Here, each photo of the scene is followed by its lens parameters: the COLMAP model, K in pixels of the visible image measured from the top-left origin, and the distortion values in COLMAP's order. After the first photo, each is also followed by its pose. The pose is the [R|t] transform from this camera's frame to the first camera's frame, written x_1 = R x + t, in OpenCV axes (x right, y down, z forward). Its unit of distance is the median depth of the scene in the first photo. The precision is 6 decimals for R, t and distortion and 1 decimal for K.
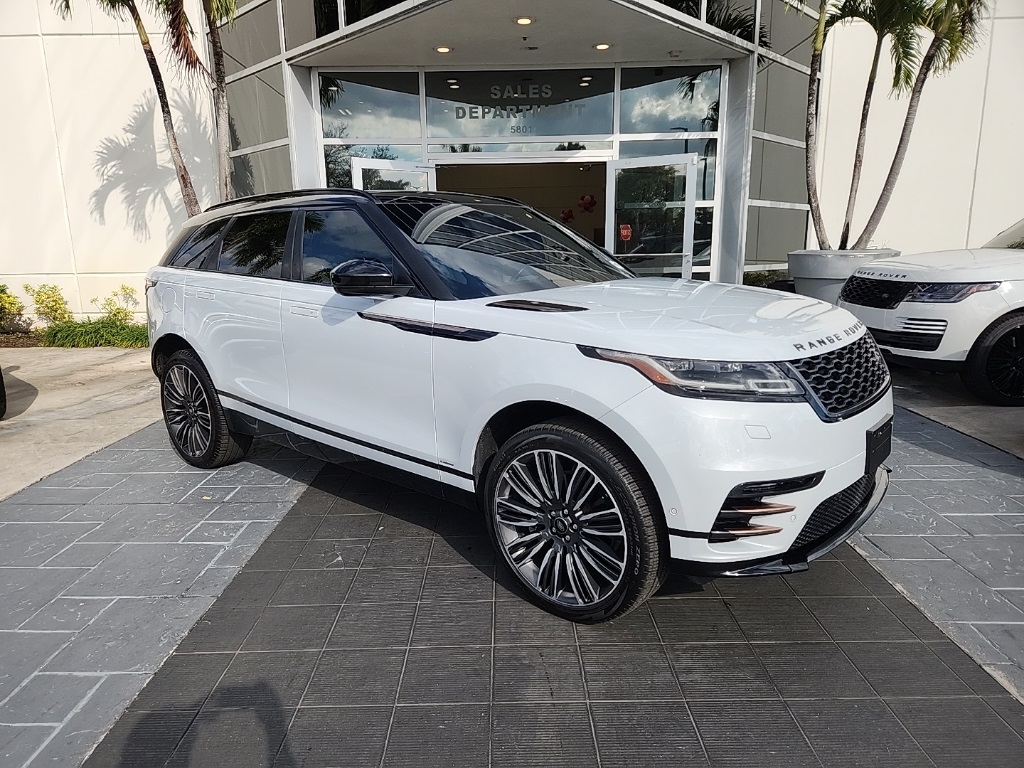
lens RADIAL K [[694.5, 0, 512.0], [0, 694.5, 384.0], [0, 0, 1]] dist [0.085169, -0.069790]
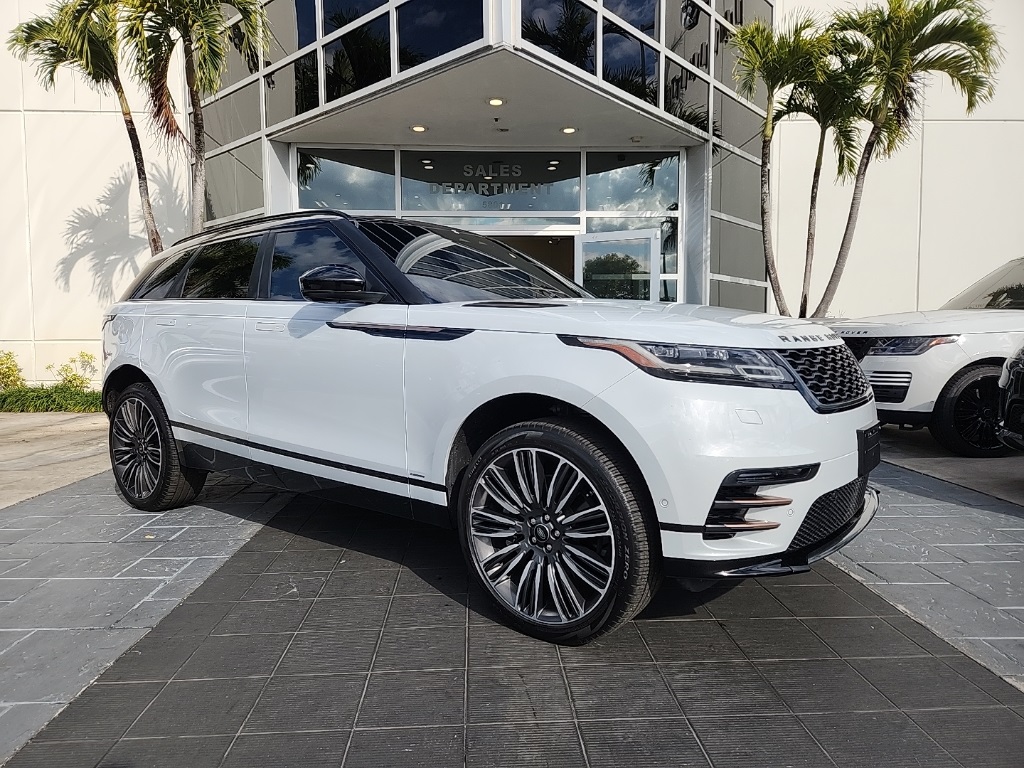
lens RADIAL K [[690.7, 0, 514.7], [0, 690.7, 368.9], [0, 0, 1]] dist [0.084050, -0.065350]
pose [[0.998775, 0.006265, 0.049089, -0.007437], [0.001202, 0.988591, -0.150621, 0.081715], [-0.049473, 0.150495, 0.987372, 0.041964]]
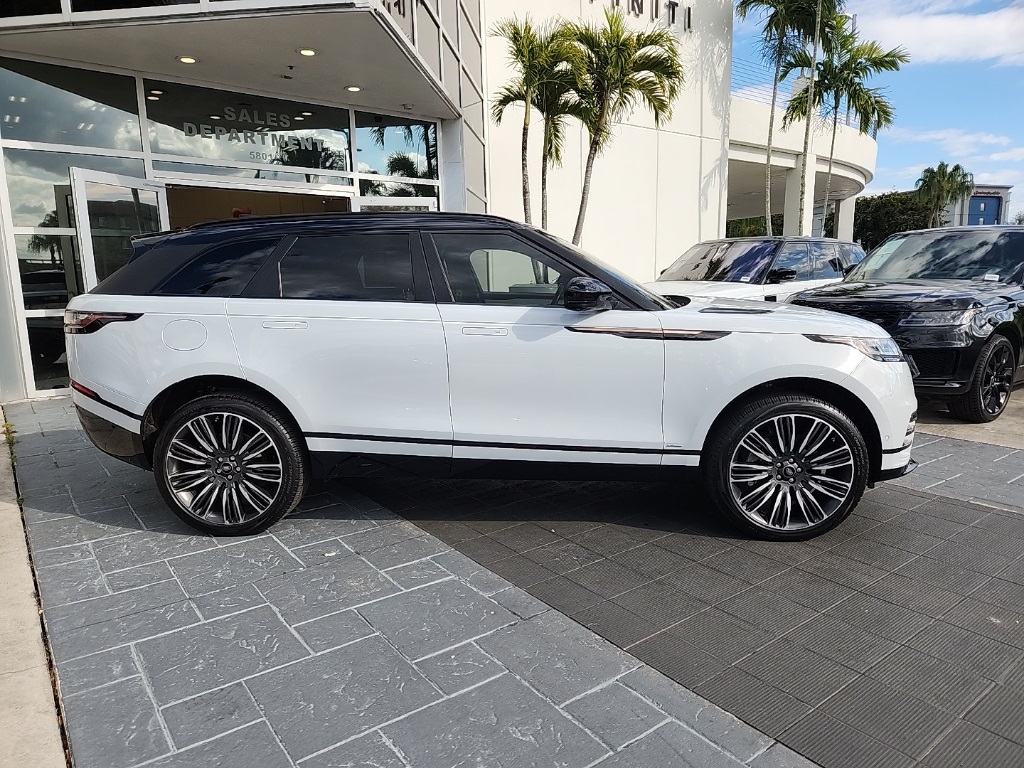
lens RADIAL K [[680.5, 0, 539.9], [0, 680.5, 382.5], [0, 0, 1]] dist [0.075268, -0.065607]
pose [[0.785242, -0.091065, 0.612457, -0.708756], [0.124183, 0.992190, -0.011691, -0.006602], [-0.606609, 0.085237, 0.790418, 0.150175]]
